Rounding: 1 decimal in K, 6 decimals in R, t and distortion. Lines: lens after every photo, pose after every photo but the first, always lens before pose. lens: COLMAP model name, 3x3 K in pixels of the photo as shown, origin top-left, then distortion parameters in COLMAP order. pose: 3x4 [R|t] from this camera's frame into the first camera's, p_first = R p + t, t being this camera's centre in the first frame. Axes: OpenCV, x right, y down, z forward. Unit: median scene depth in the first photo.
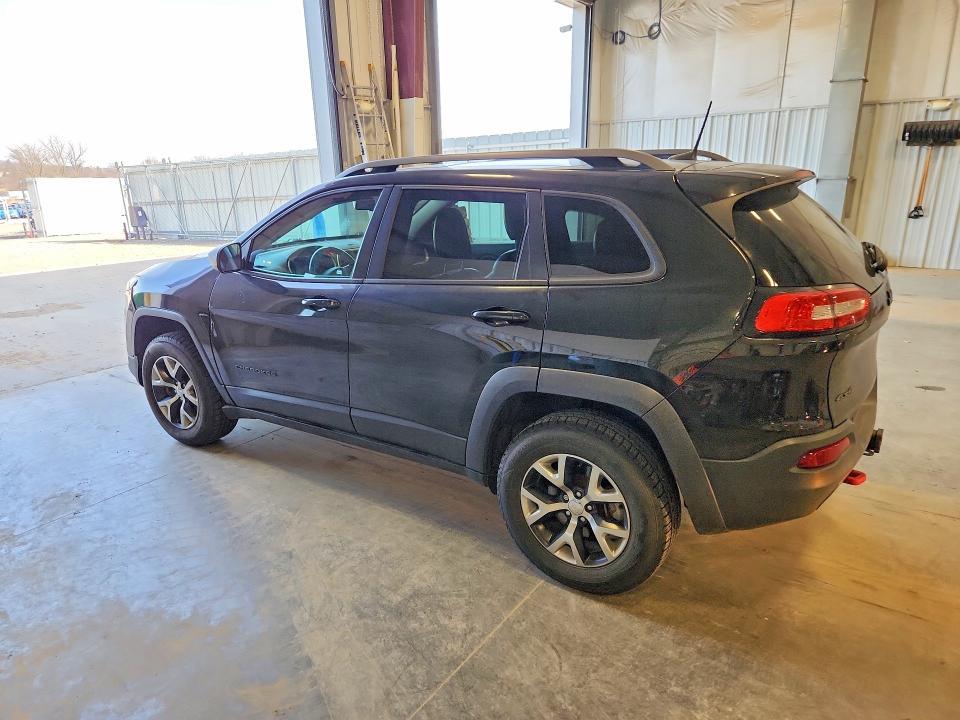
lens RADIAL K [[630.8, 0, 476.5], [0, 630.8, 365.3], [0, 0, 1]] dist [0.032280, -0.003519]
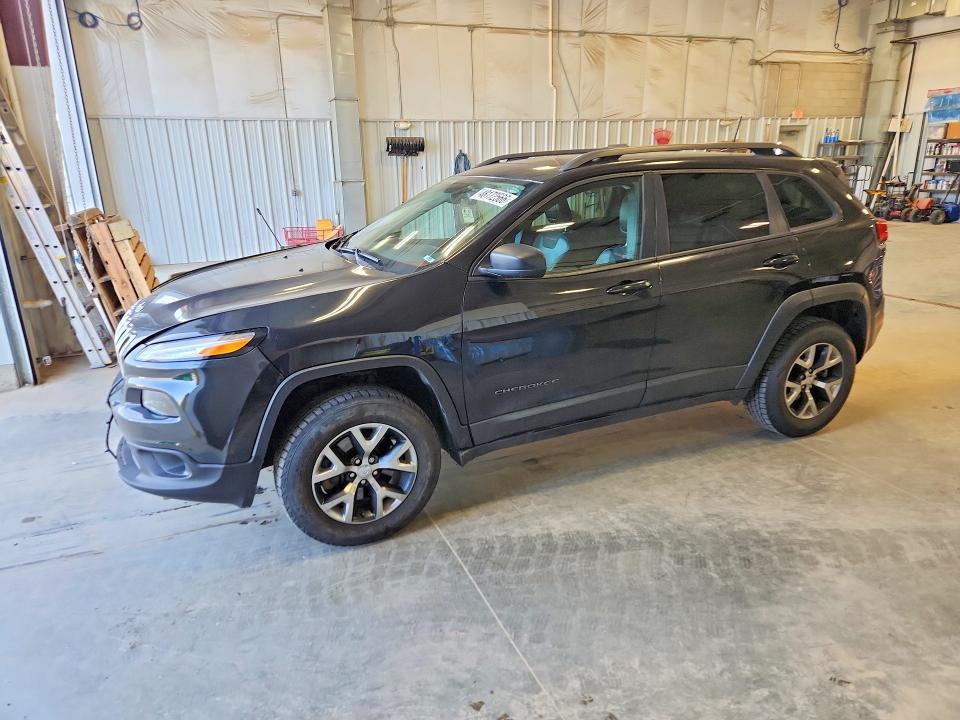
lens RADIAL K [[630.8, 0, 477.6], [0, 630.8, 357.3], [0, 0, 1]] dist [0.032280, -0.003519]
pose [[0.548532, -0.239262, 0.801166, -0.323313], [0.258908, 0.959693, 0.109339, -0.043259], [-0.795034, 0.147453, 0.588369, 0.160190]]
